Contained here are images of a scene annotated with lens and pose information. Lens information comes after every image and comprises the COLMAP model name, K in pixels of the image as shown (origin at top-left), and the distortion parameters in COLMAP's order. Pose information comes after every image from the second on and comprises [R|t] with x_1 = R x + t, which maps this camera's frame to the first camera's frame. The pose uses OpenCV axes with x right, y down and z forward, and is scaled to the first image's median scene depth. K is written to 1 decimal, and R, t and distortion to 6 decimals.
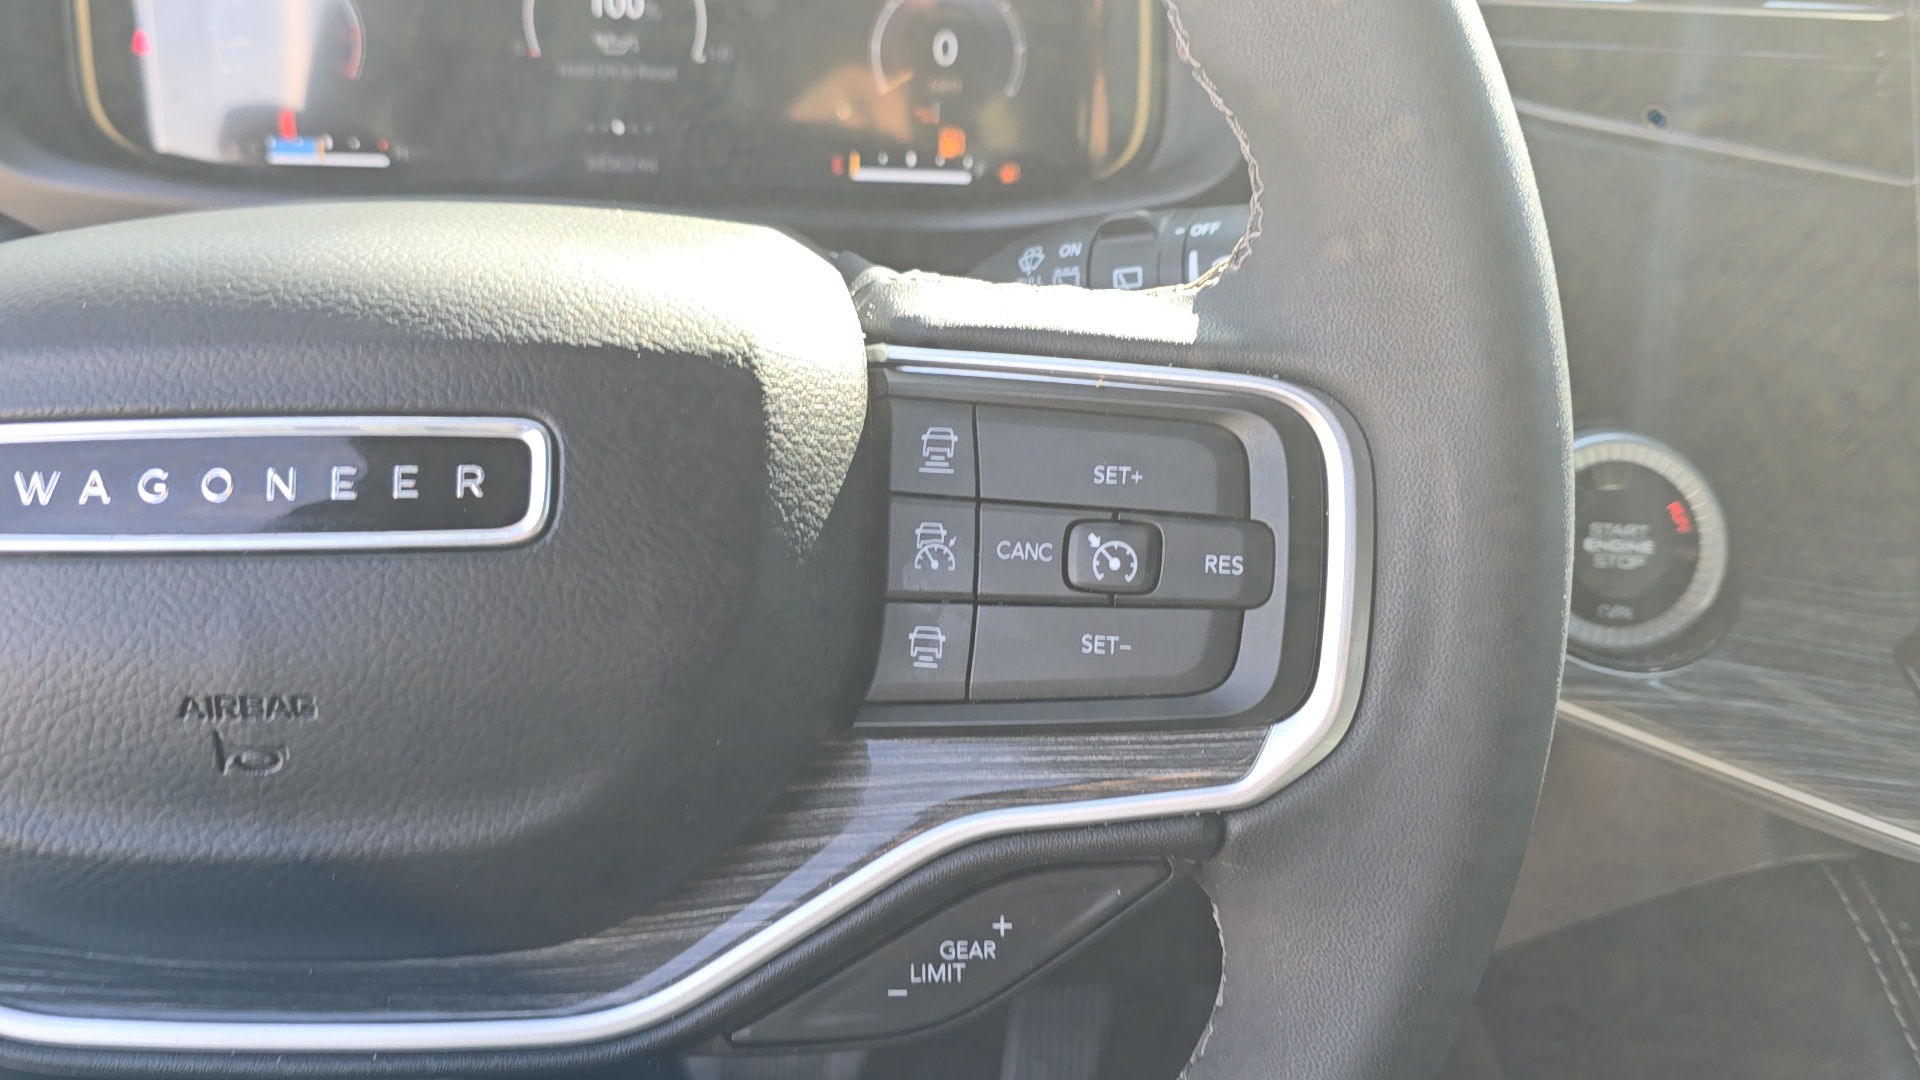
lens RADIAL K [[1684.6, 0, 968.5], [0, 1684.6, 545.5], [0, 0, 1]] dist [-0.011338, -0.000750]
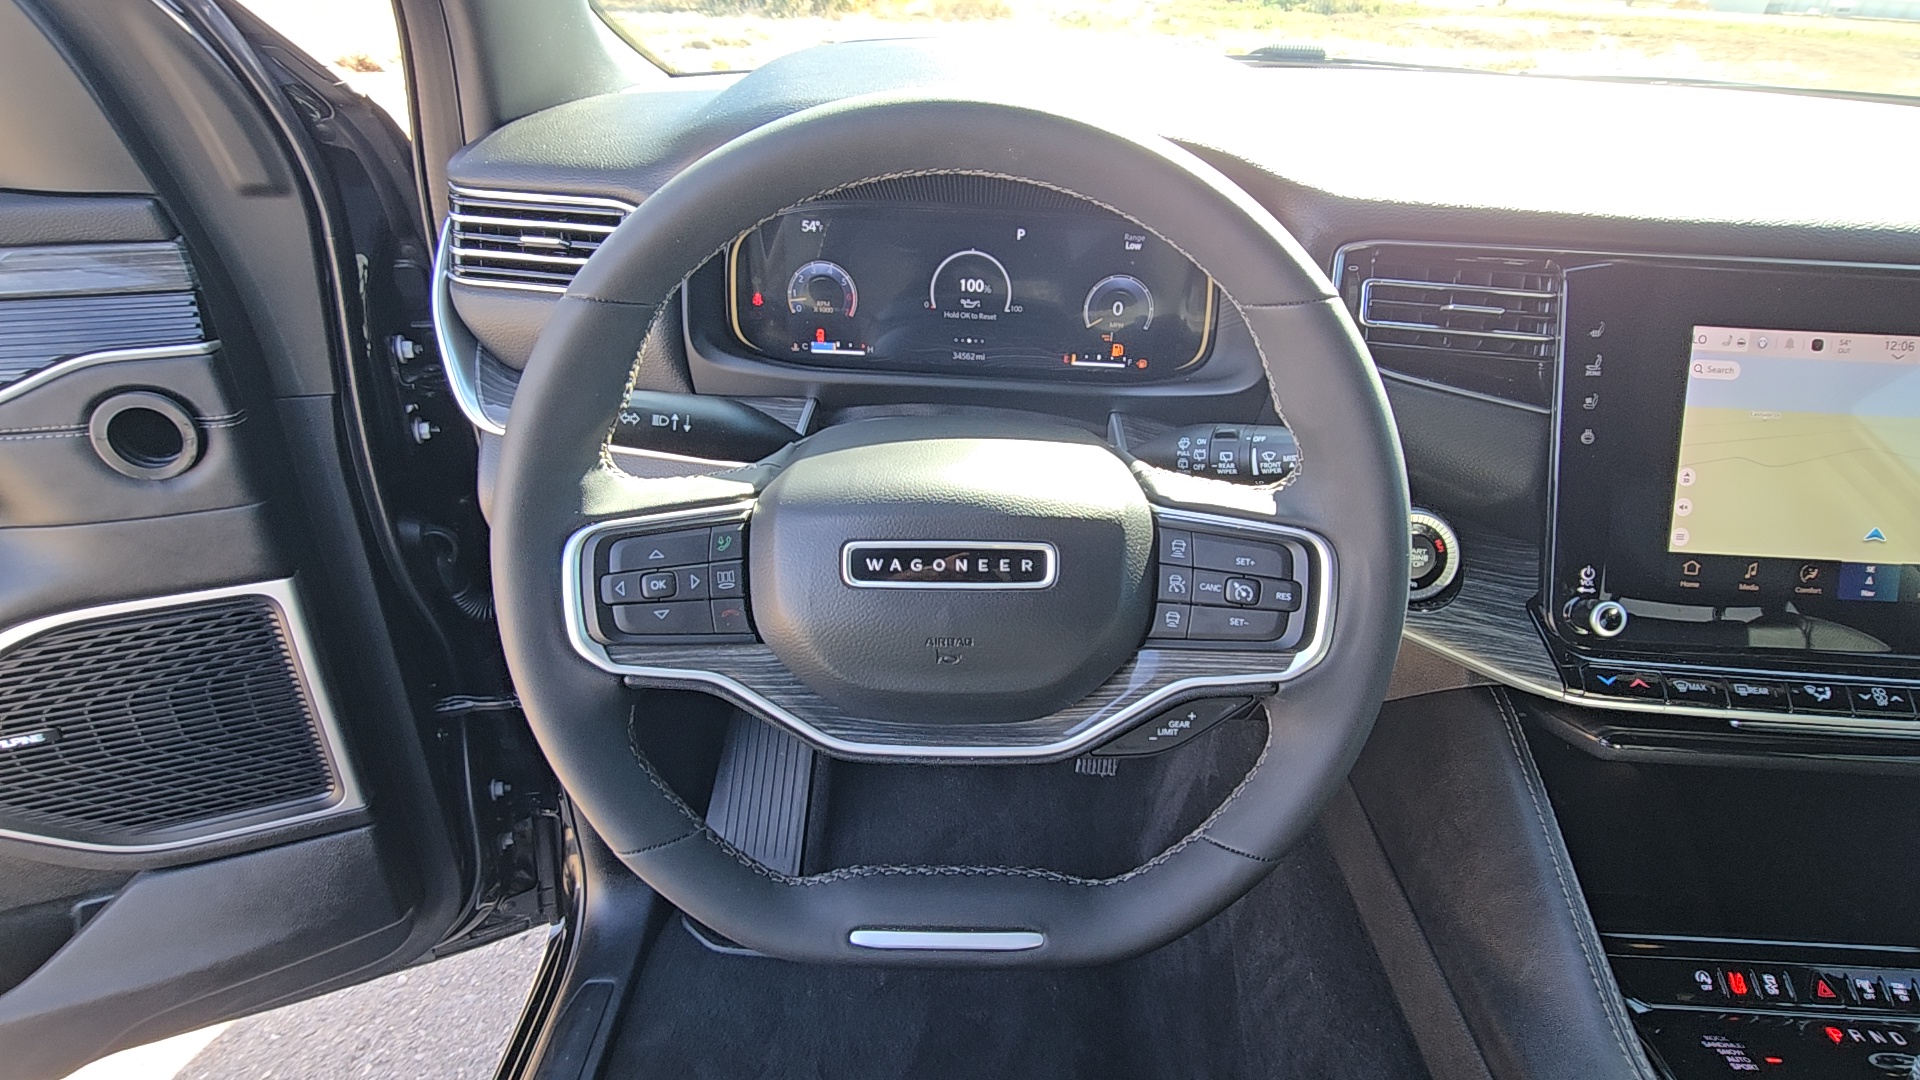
lens RADIAL K [[971.3, 0, 1000.2], [0, 971.3, 546.2], [0, 0, 1]] dist [-0.012248, 0.008979]
pose [[0.999720, 0.022928, 0.005891, -0.324101], [-0.023434, 0.993745, 0.109185, -0.230655], [-0.003351, -0.109293, 0.994004, -0.590495]]
